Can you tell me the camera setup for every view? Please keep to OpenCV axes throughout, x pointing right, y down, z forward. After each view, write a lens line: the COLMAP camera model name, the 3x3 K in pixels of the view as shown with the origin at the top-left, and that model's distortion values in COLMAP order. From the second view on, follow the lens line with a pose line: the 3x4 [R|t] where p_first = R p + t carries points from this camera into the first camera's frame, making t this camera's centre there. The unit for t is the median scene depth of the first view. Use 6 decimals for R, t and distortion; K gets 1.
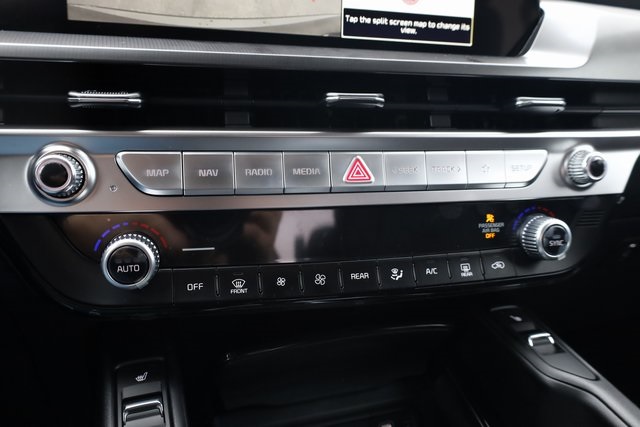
lens RADIAL K [[494.5, 0, 320.0], [0, 494.5, 213.5], [0, 0, 1]] dist [0.004592, 0.007139]
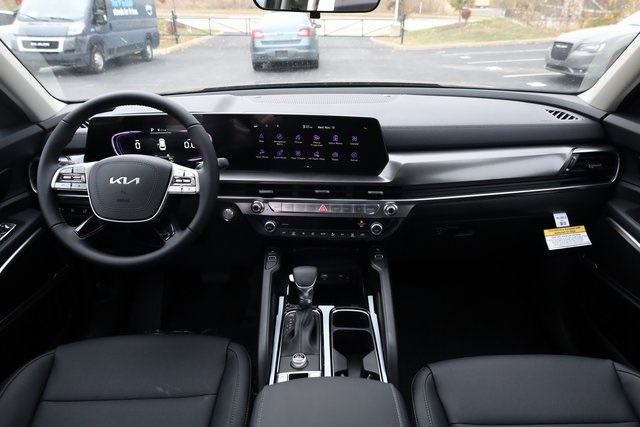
lens RADIAL K [[446.0, 0, 320.0], [0, 446.0, 213.5], [0, 0, 1]] dist [-0.001597, 0.005552]
pose [[0.941978, 0.091351, -0.323004, 1.142643], [-0.040802, 0.986282, 0.159945, -0.579982], [0.333185, -0.137486, 0.932784, -2.228758]]
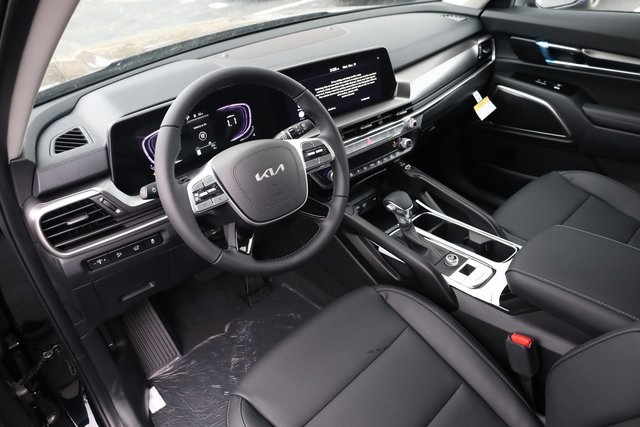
lens RADIAL K [[446.0, 0, 320.0], [0, 446.0, 213.5], [0, 0, 1]] dist [-0.001597, 0.005552]
pose [[0.917072, -0.294477, 0.268815, -1.433749], [0.194824, 0.919179, 0.342278, -0.861565], [-0.347882, -0.261522, 0.900325, -2.346153]]
